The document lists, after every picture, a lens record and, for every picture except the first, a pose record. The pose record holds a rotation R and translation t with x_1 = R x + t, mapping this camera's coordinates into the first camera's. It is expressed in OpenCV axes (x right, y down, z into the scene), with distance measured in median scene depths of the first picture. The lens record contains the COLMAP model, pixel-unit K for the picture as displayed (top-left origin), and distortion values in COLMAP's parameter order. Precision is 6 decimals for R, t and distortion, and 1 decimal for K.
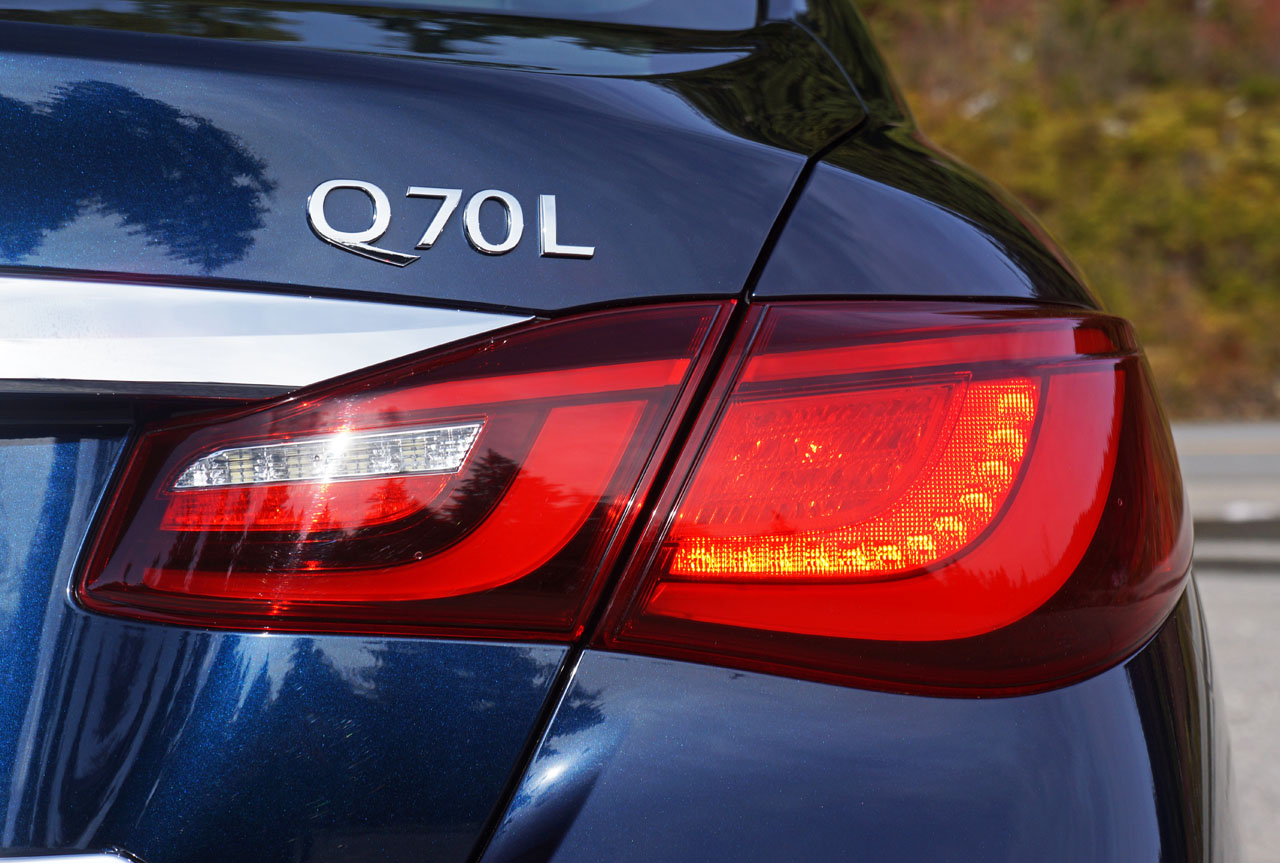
lens RADIAL K [[3188.7, 0, 640.0], [0, 3188.7, 431.5], [0, 0, 1]] dist [0.090113, 0.917471]
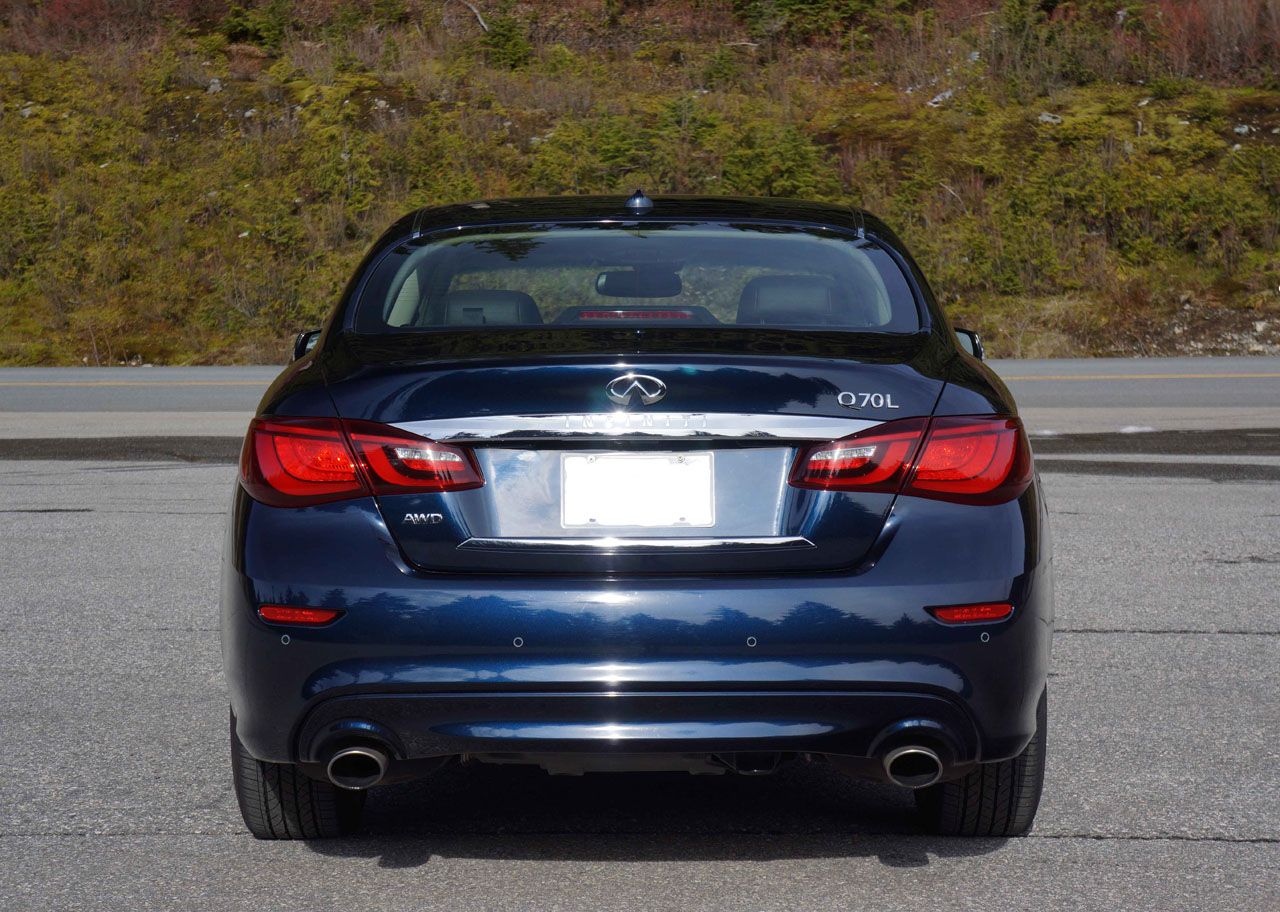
lens RADIAL K [[2790.6, 0, 676.2], [0, 2790.6, 455.3], [0, 0, 1]] dist [0.272871, 0.385160]
pose [[0.999893, -0.002573, 0.014421, -0.015419], [0.002018, 0.999262, 0.038367, -0.005606], [-0.014509, -0.038334, 0.999160, -0.117621]]
